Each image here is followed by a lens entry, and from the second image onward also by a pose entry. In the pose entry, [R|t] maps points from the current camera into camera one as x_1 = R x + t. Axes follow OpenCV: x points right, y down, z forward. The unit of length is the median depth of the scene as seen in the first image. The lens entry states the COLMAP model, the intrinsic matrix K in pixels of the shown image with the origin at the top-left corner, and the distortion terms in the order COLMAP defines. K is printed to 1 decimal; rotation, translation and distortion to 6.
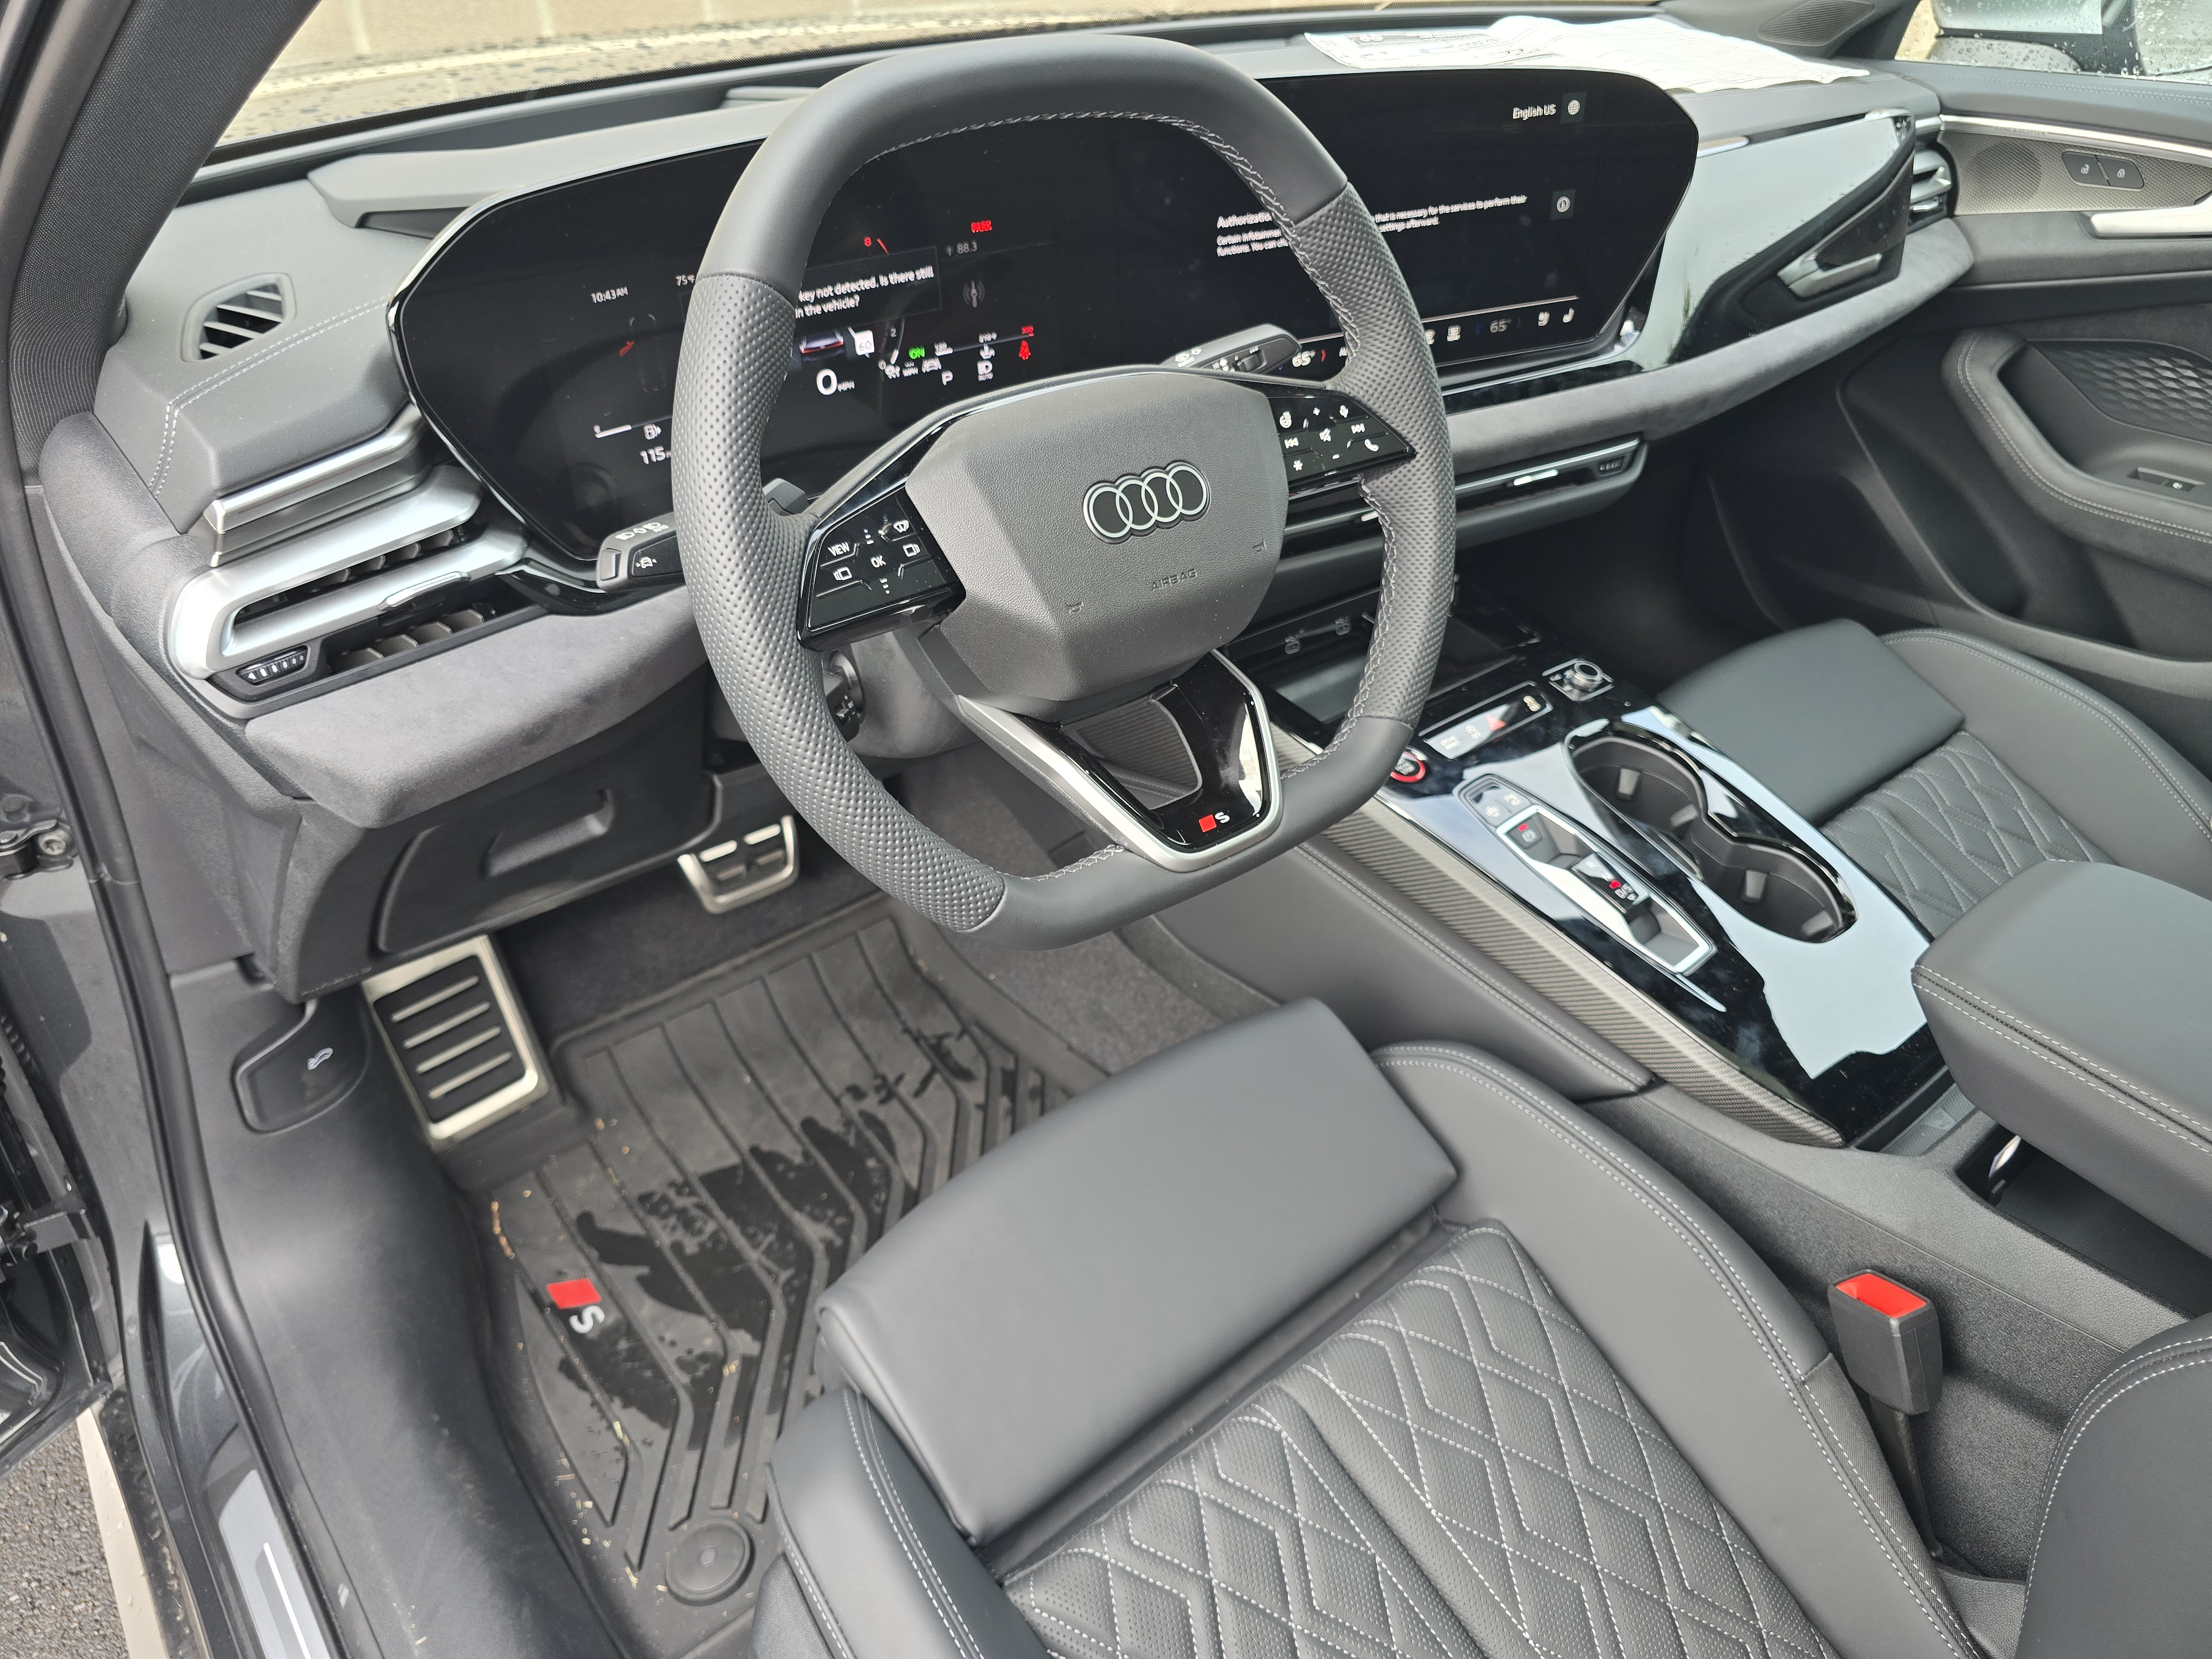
lens RADIAL K [[1565.3, 0, 1140.3], [0, 1565.3, 823.7], [0, 0, 1]] dist [0.044639, -0.042578]
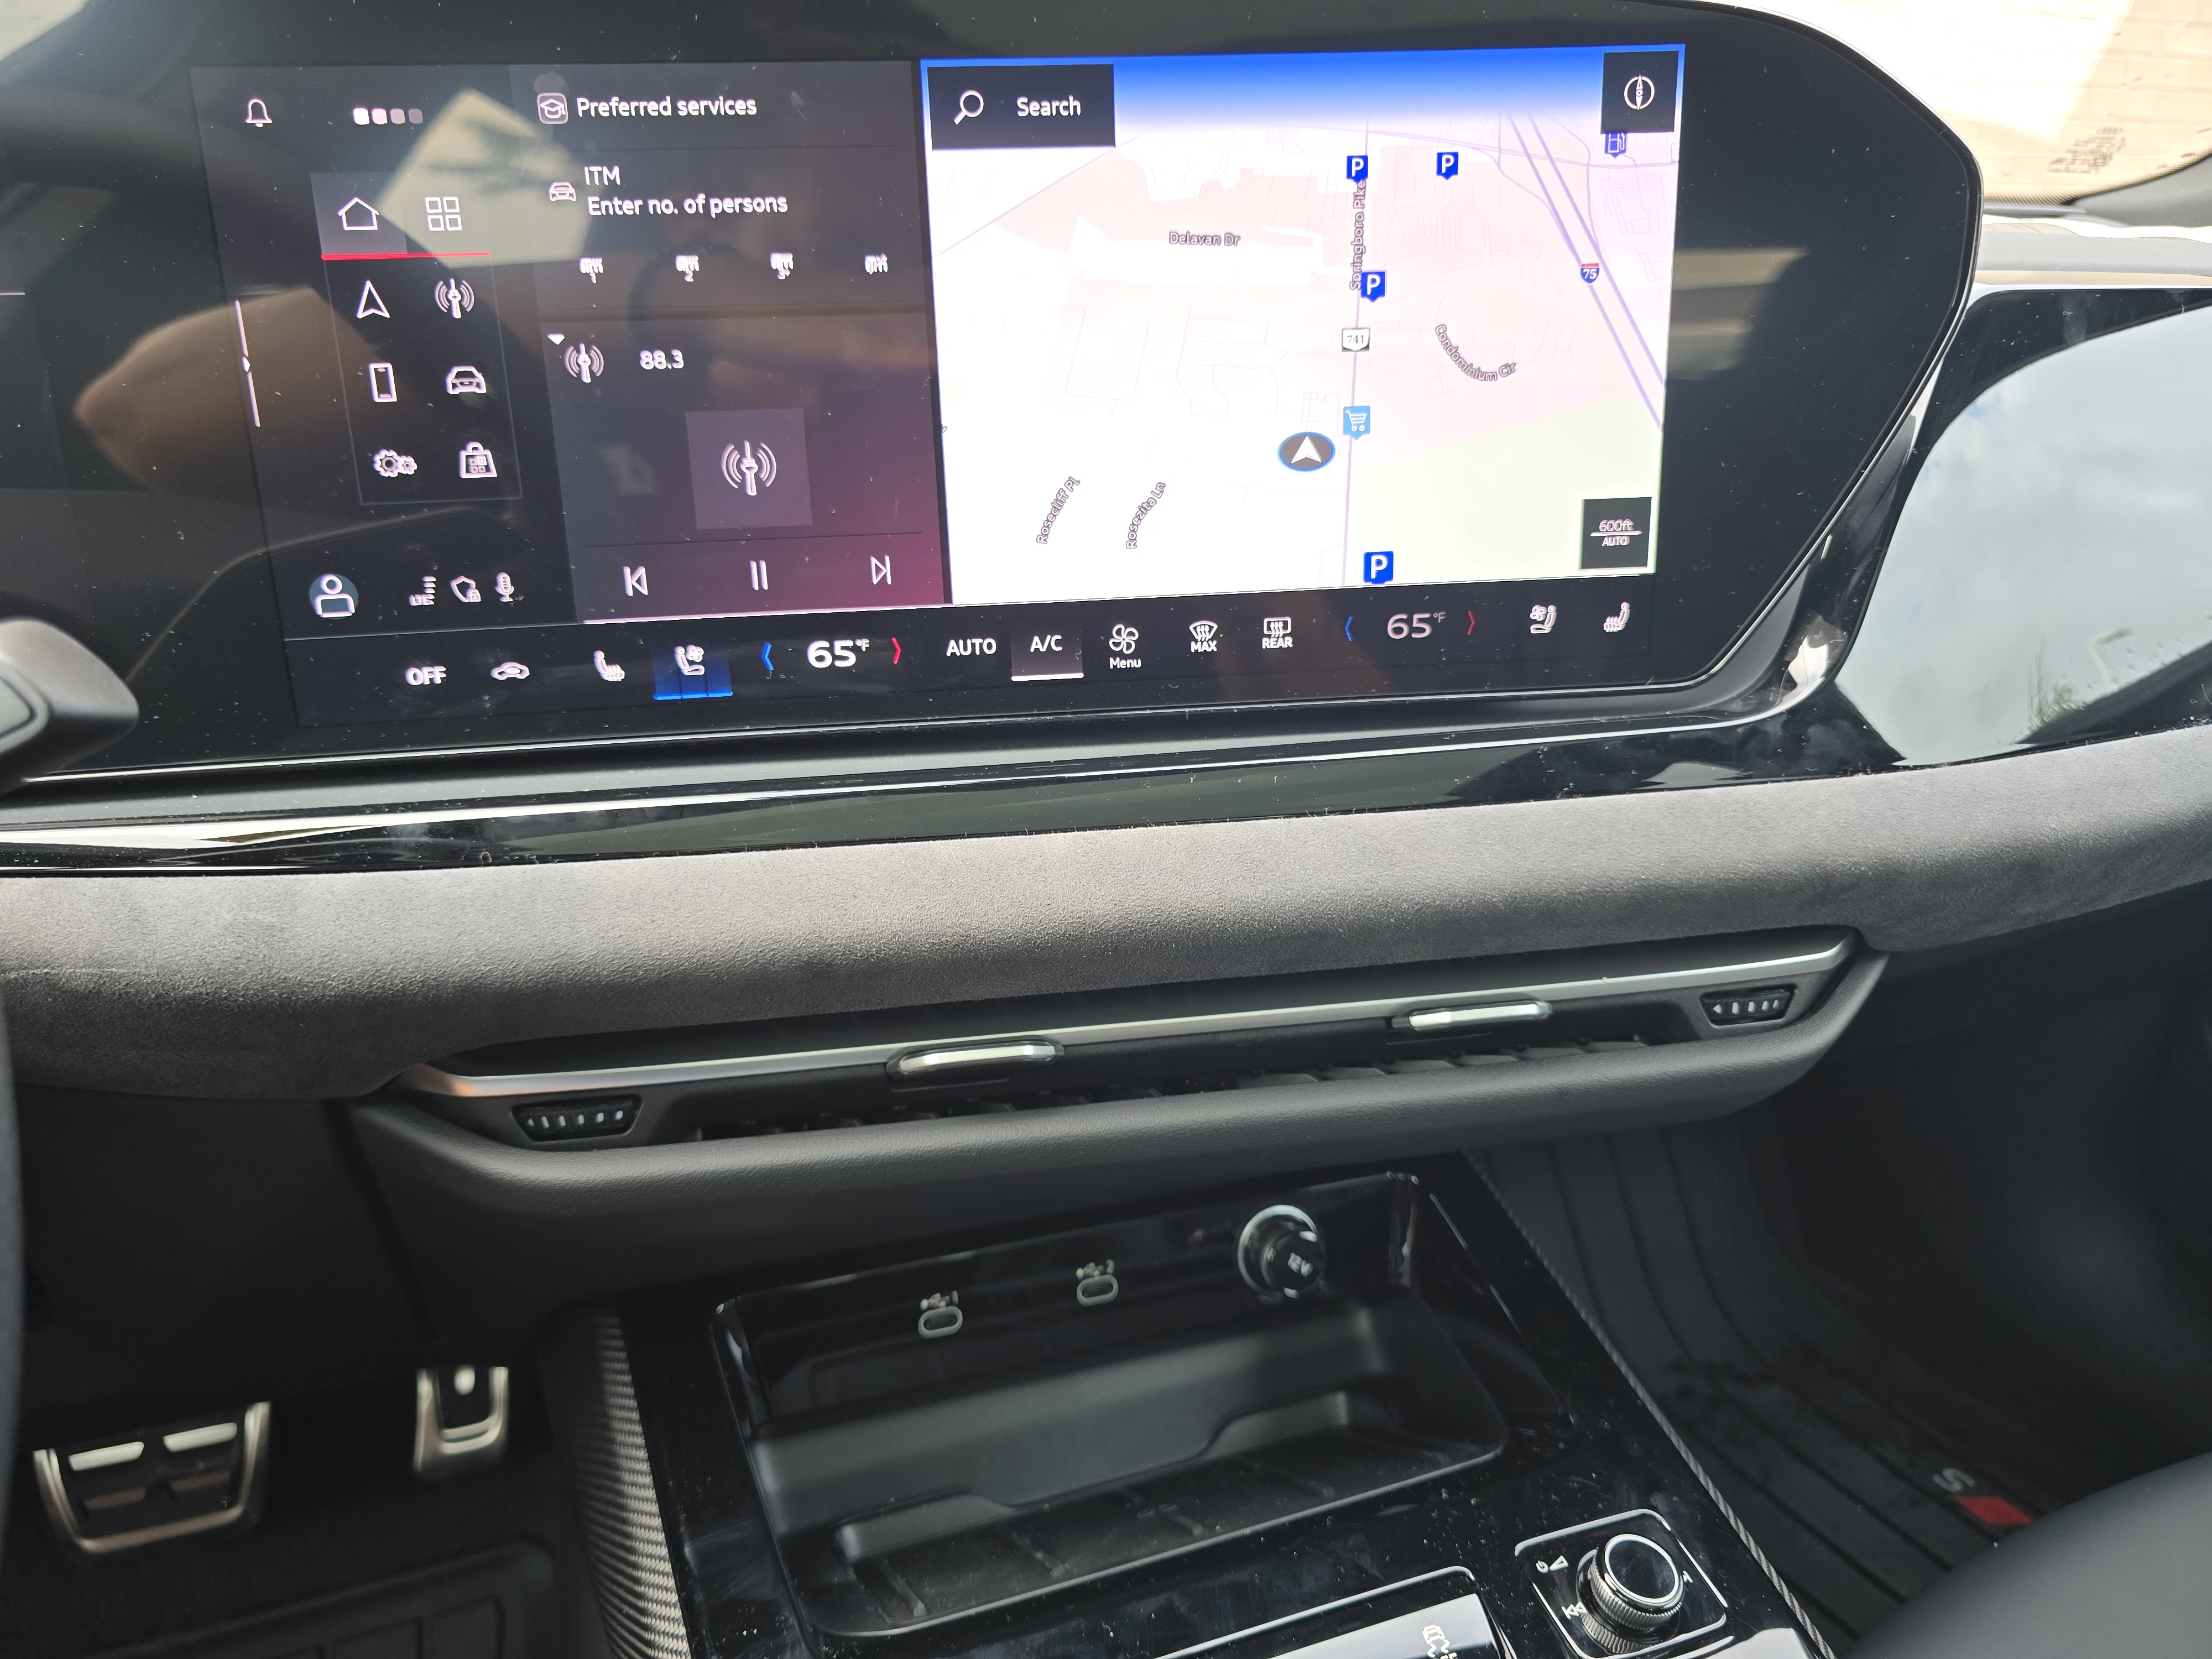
lens RADIAL K [[1565.3, 0, 1112.6], [0, 1565.3, 807.7], [0, 0, 1]] dist [0.044639, -0.042578]
pose [[0.940077, 0.092762, -0.328101, 0.324085], [-0.174769, 0.957349, -0.230084, -0.187606], [0.292764, 0.273639, 0.916194, 0.700401]]
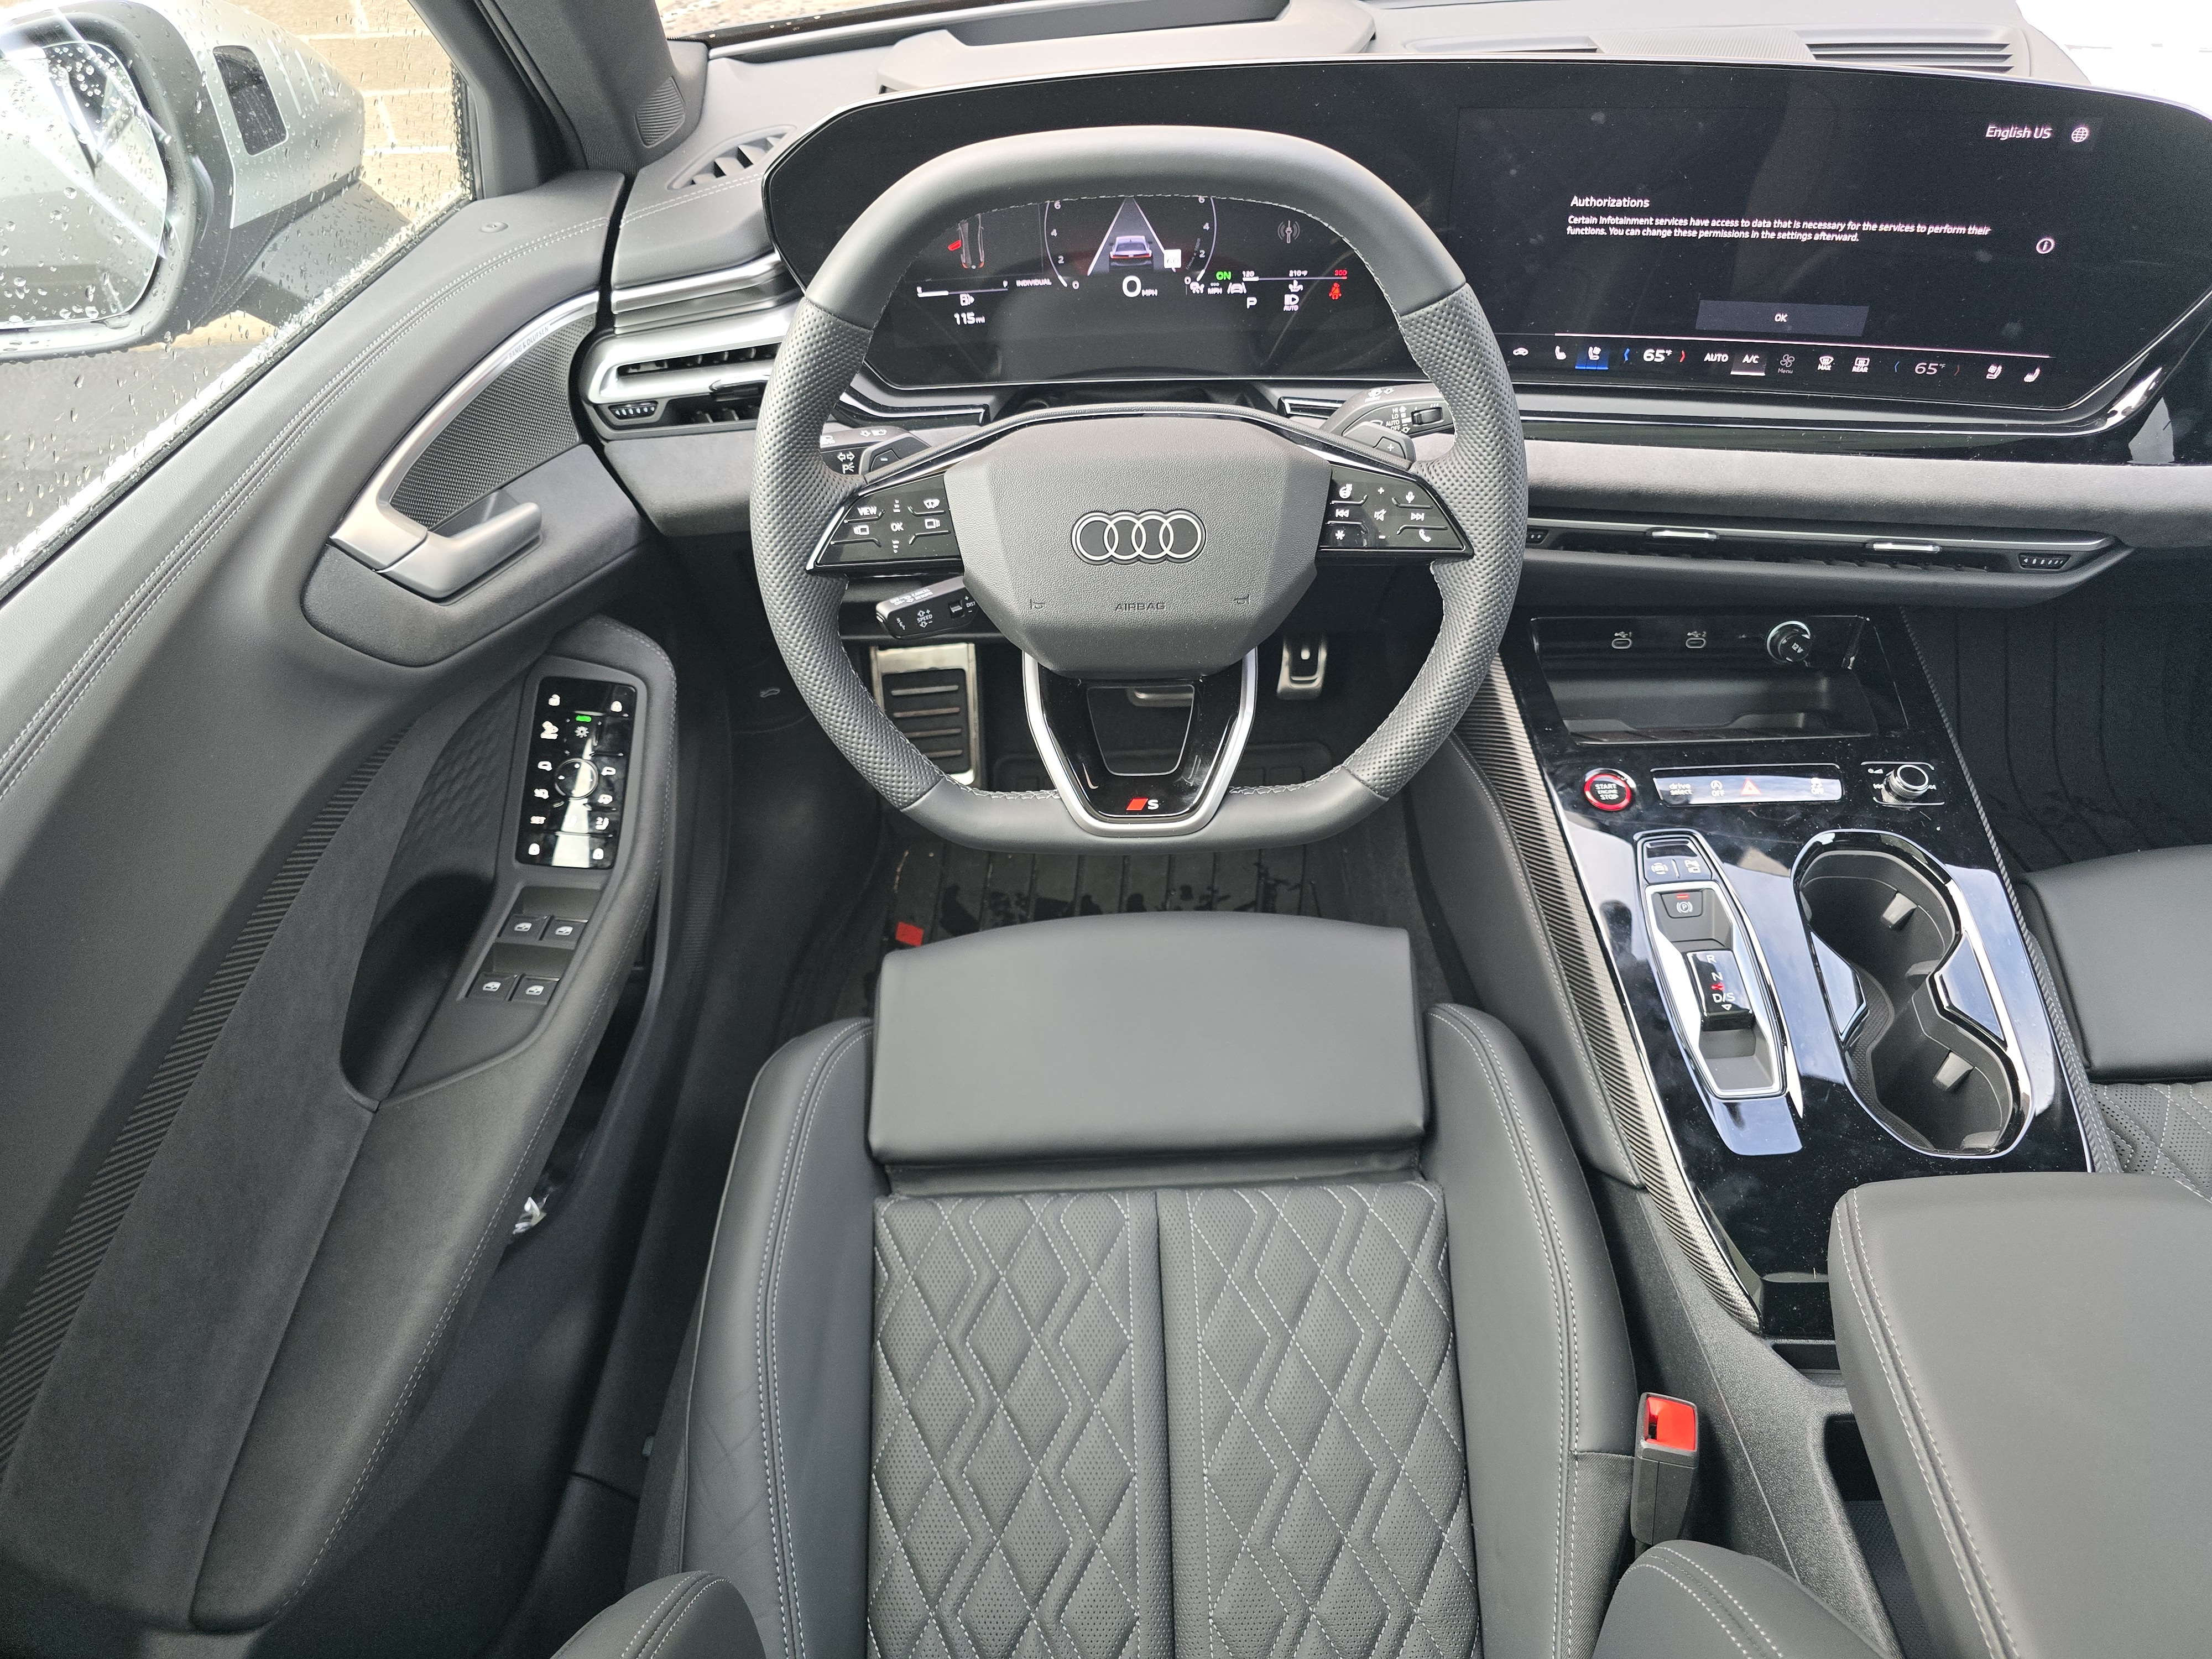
lens RADIAL K [[1565.3, 0, 1101.1], [0, 1565.3, 836.7], [0, 0, 1]] dist [0.044639, -0.042578]
pose [[0.764291, 0.388275, -0.514880, 0.479822], [-0.322784, 0.921543, 0.215800, -0.130934], [0.558274, 0.001261, 0.829656, 0.015065]]
